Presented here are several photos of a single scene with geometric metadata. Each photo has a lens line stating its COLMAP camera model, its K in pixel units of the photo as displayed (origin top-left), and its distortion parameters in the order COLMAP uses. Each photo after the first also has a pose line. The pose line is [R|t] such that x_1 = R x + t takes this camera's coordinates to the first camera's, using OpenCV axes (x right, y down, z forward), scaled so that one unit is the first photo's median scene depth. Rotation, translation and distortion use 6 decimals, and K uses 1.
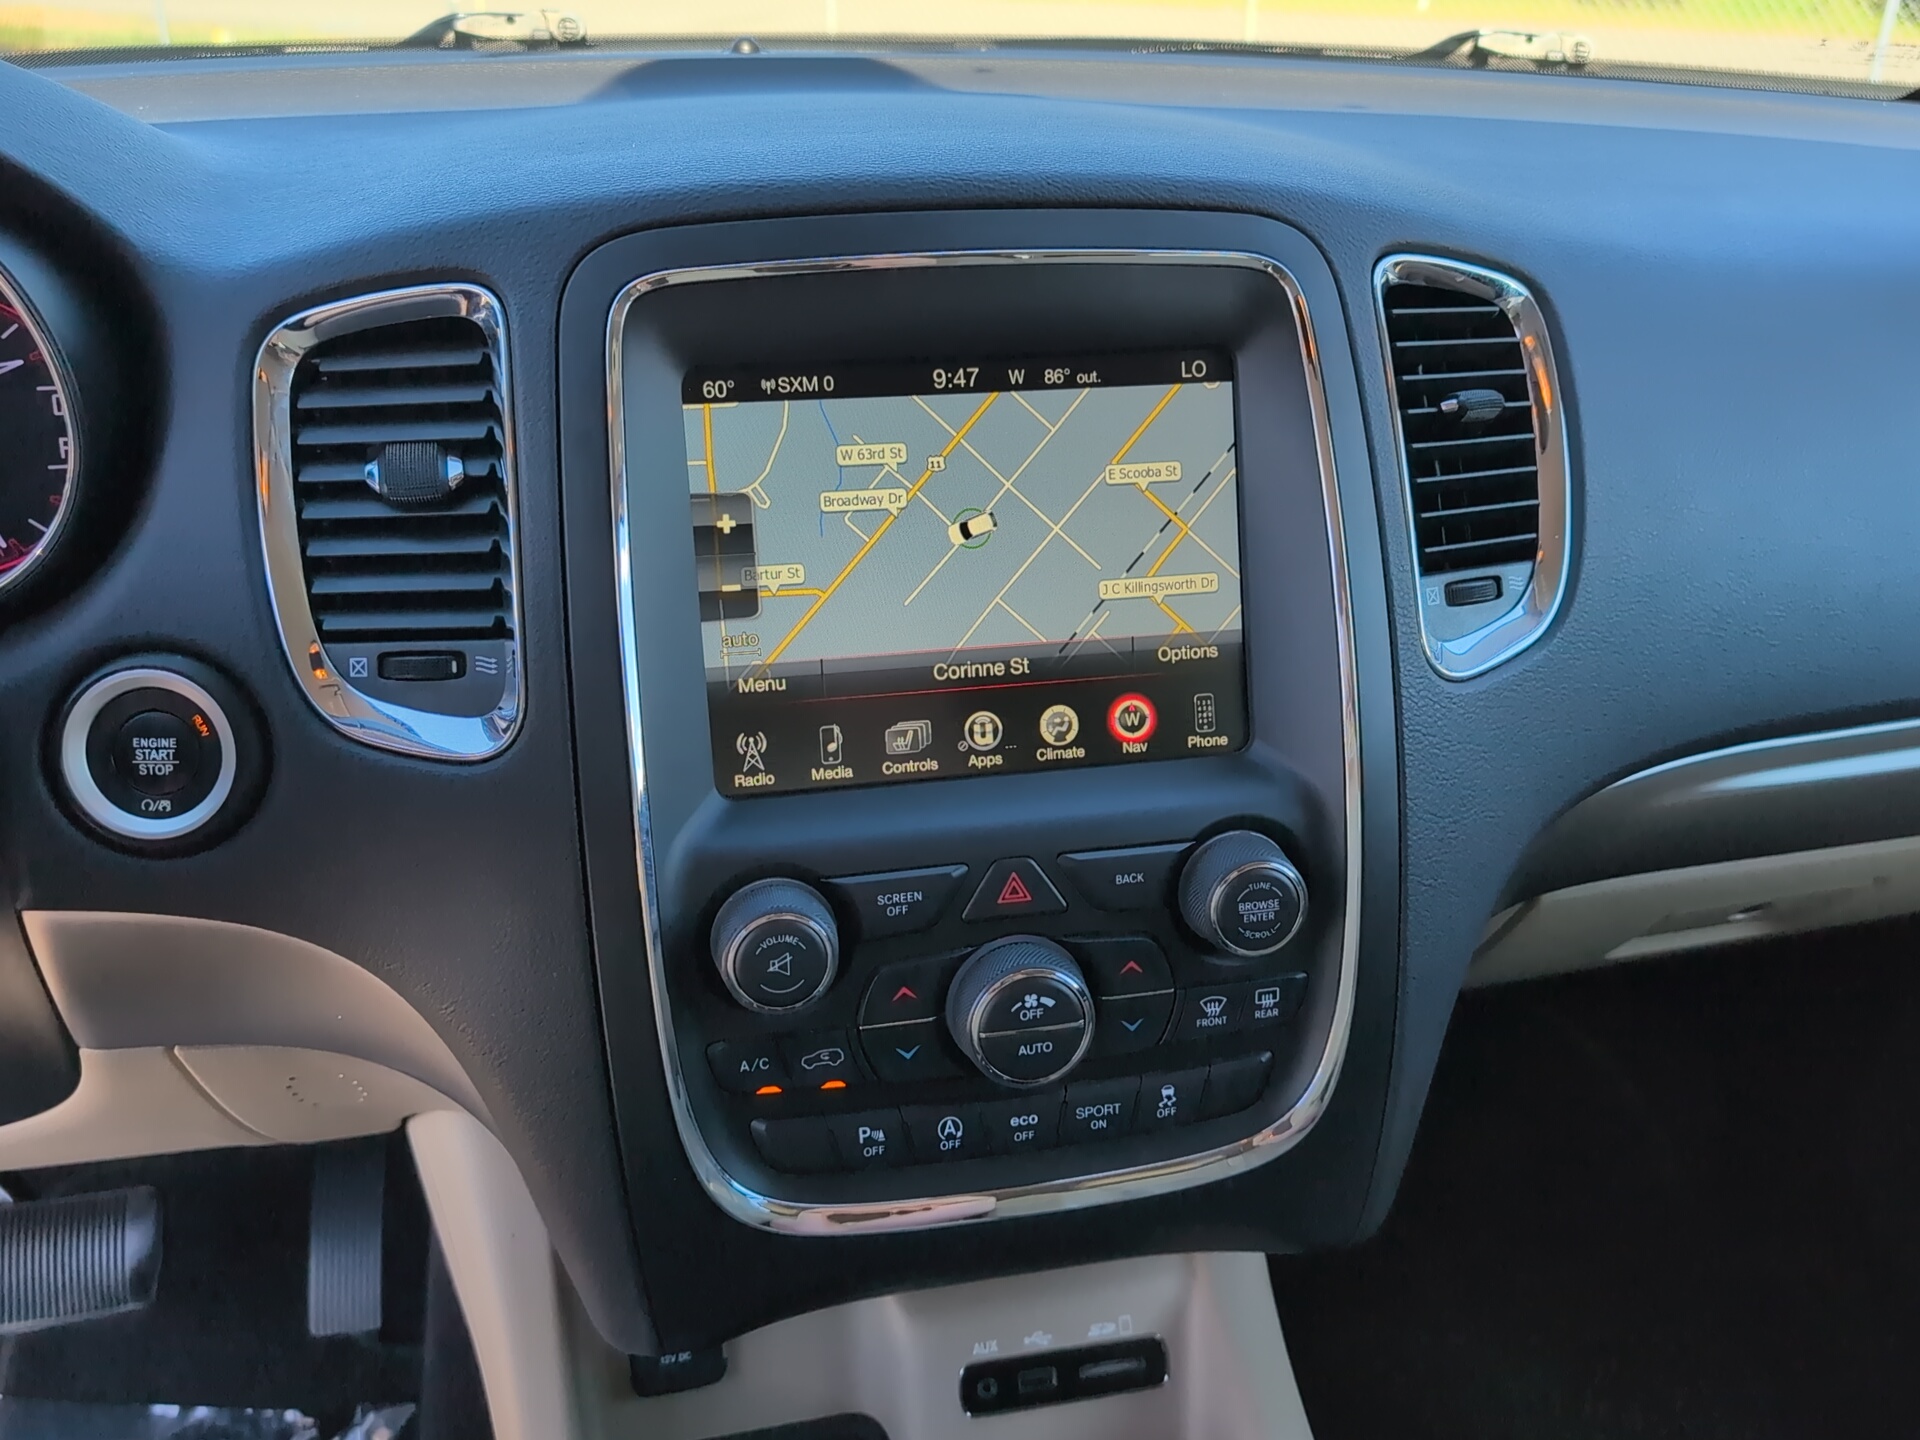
lens RADIAL K [[1613.8, 0, 950.1], [0, 1613.8, 717.0], [0, 0, 1]] dist [-0.003324, -0.011017]
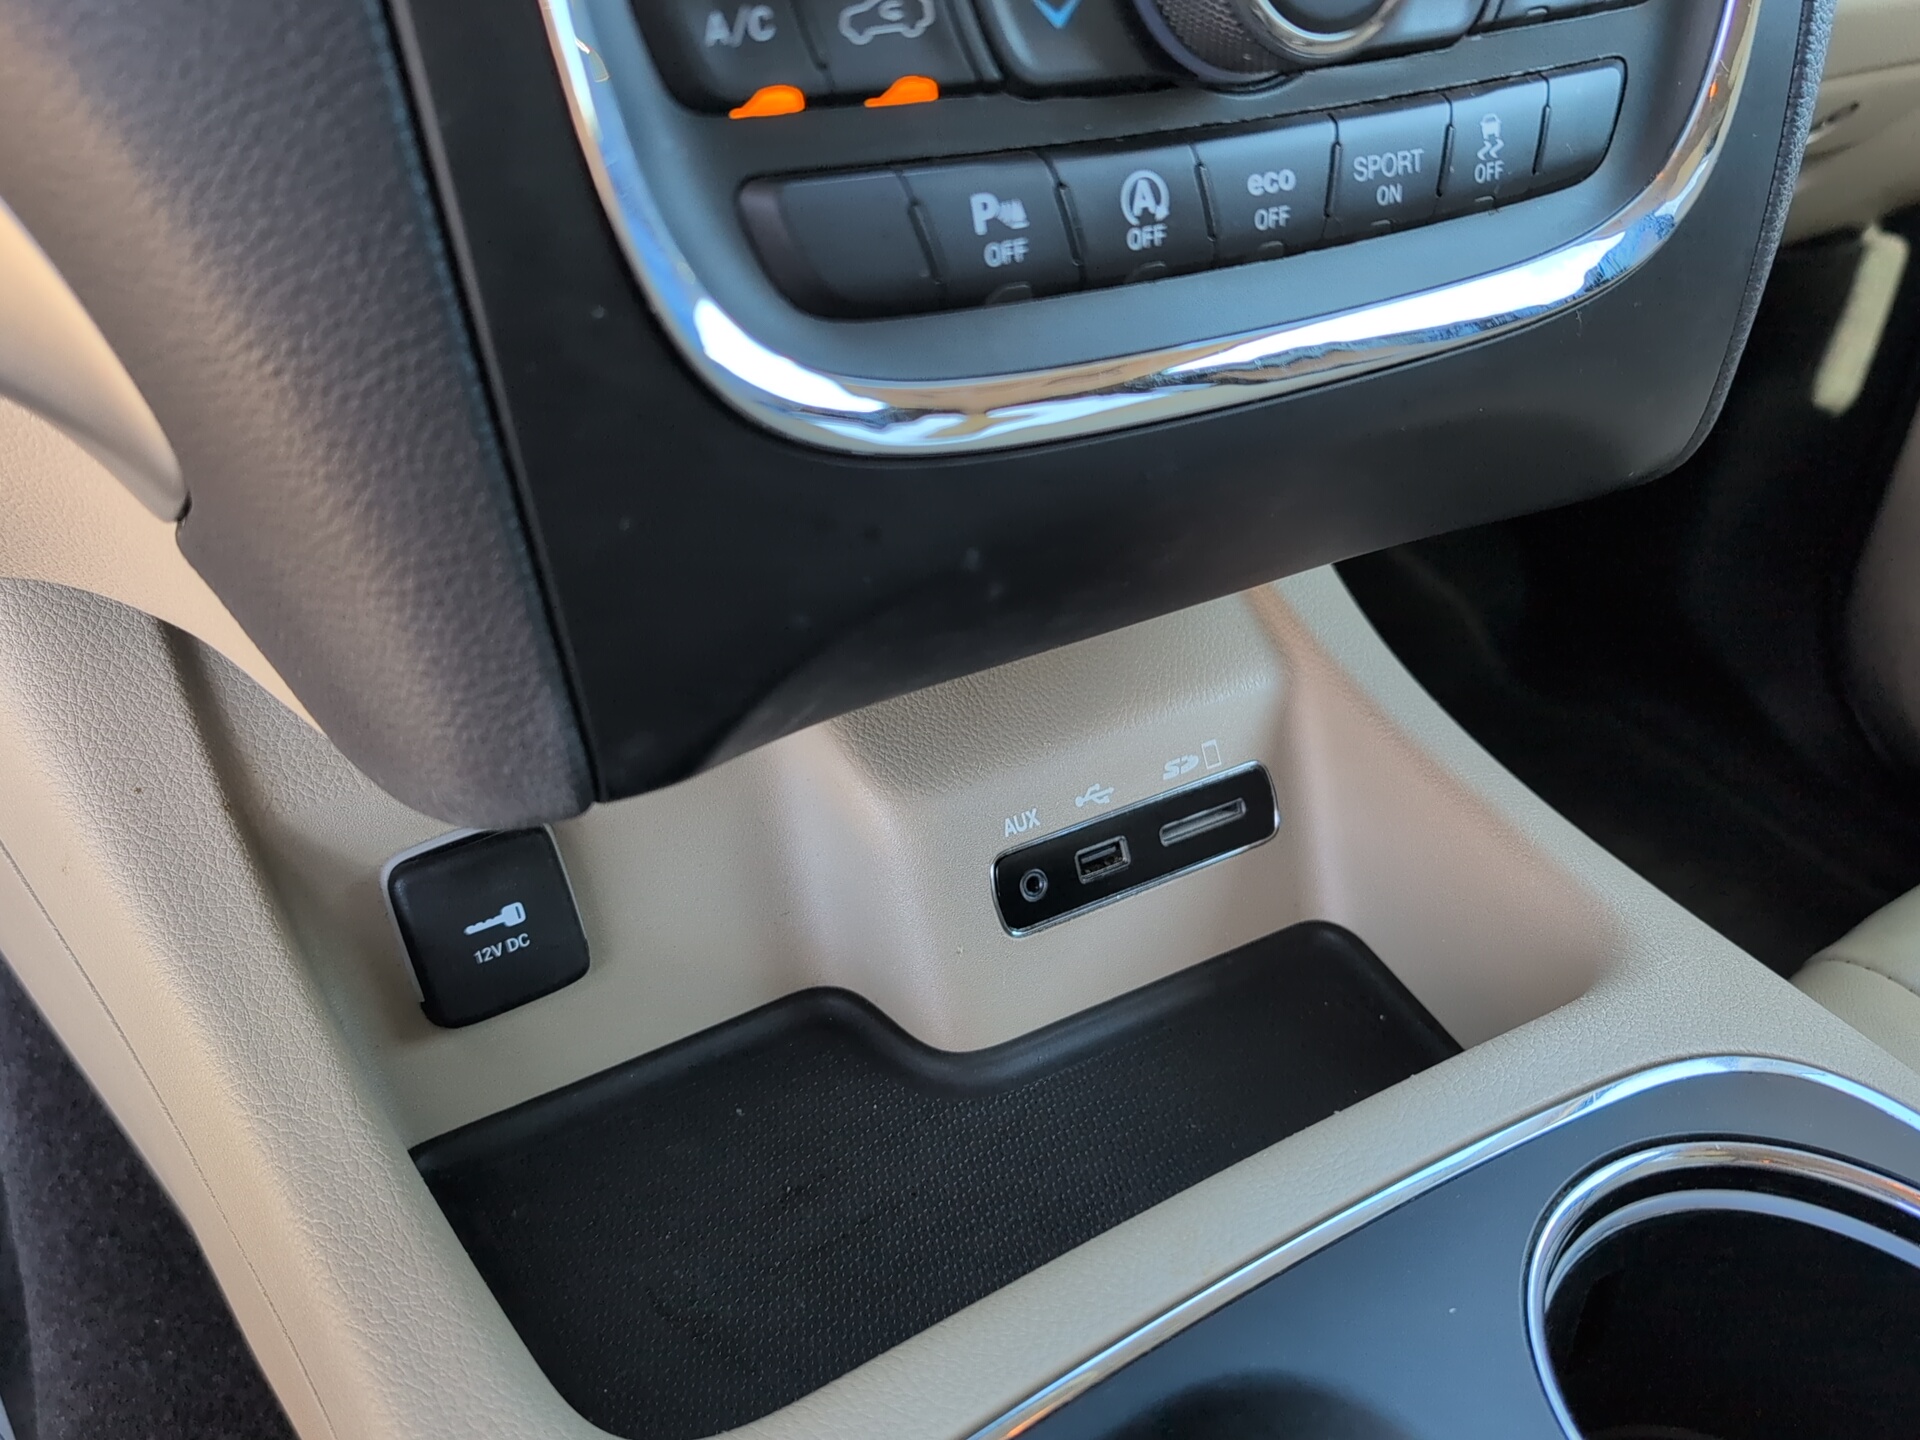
lens RADIAL K [[1613.8, 0, 964.1], [0, 1613.8, 719.6], [0, 0, 1]] dist [-0.003324, -0.011017]
pose [[0.945031, -0.171436, 0.278436, -0.205824], [0.129275, 0.978049, 0.163426, 0.319366], [-0.300341, -0.118448, 0.946449, 0.553391]]
